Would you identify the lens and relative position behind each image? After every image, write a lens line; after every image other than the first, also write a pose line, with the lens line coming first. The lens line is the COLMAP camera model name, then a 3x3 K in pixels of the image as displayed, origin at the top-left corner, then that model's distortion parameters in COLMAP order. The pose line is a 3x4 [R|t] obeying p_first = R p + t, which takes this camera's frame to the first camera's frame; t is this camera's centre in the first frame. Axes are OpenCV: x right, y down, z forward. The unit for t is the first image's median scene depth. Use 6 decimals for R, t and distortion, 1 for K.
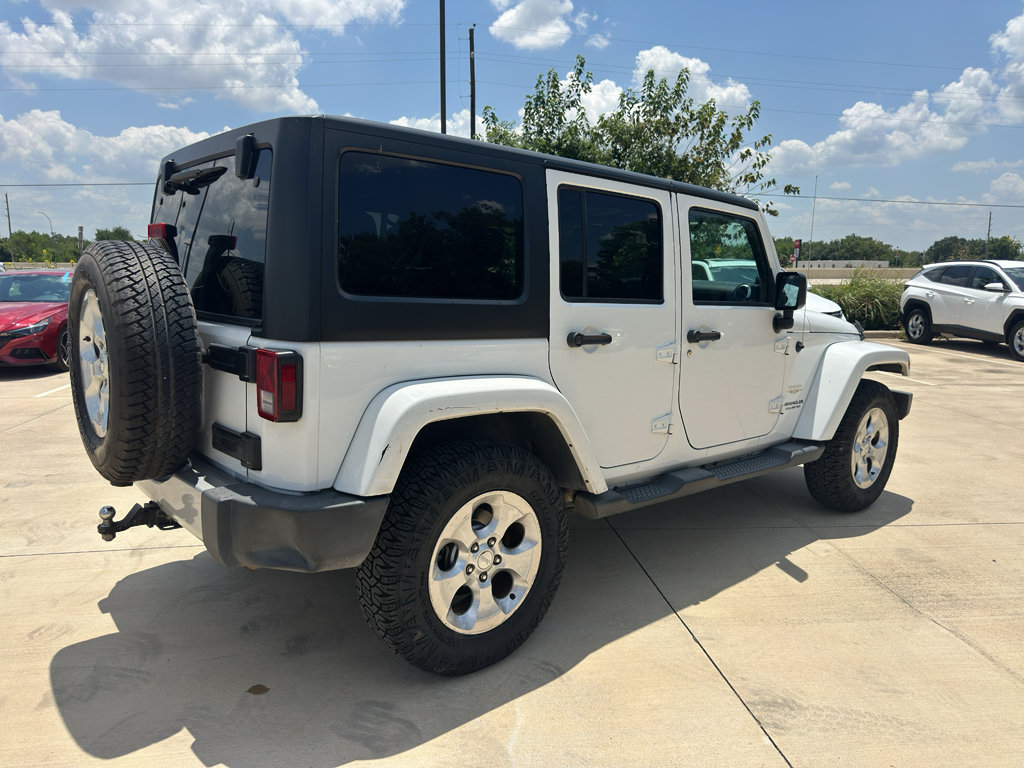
lens RADIAL K [[727.9, 0, 507.5], [0, 727.9, 383.8], [0, 0, 1]] dist [0.030831, -0.039566]
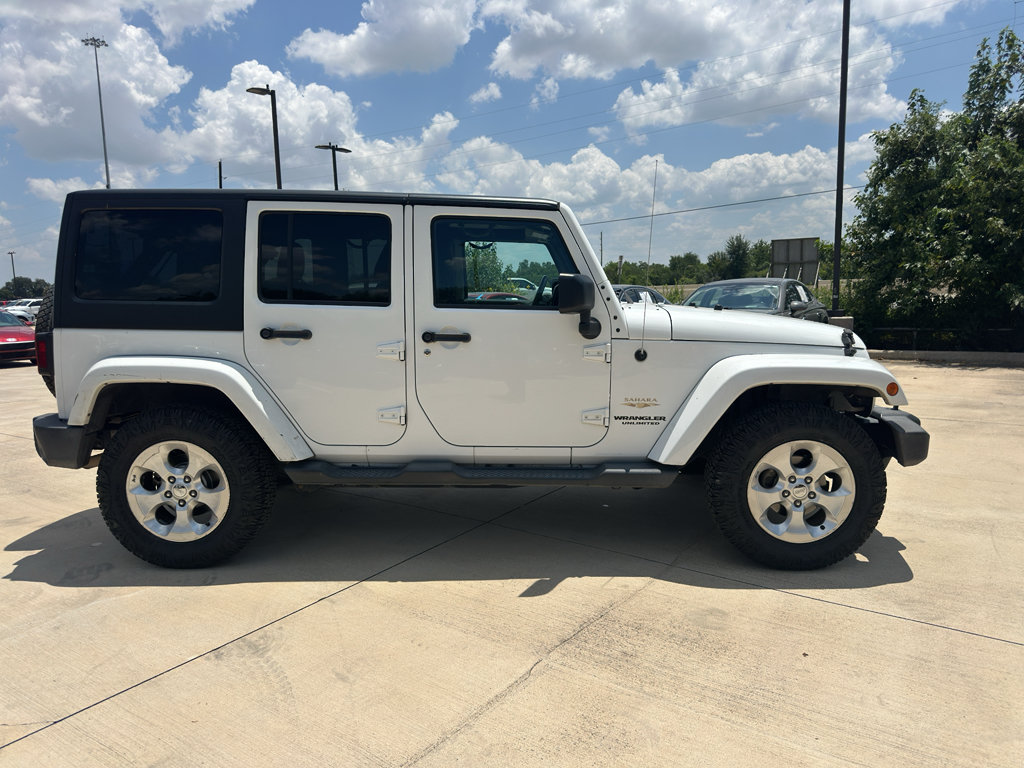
lens RADIAL K [[727.9, 0, 516.5], [0, 727.9, 381.3], [0, 0, 1]] dist [0.030831, -0.039566]
pose [[0.746201, 0.056572, -0.663312, 1.100936], [-0.074771, 0.997200, 0.000933, -0.010297], [0.661508, 0.048901, 0.748342, 0.301017]]
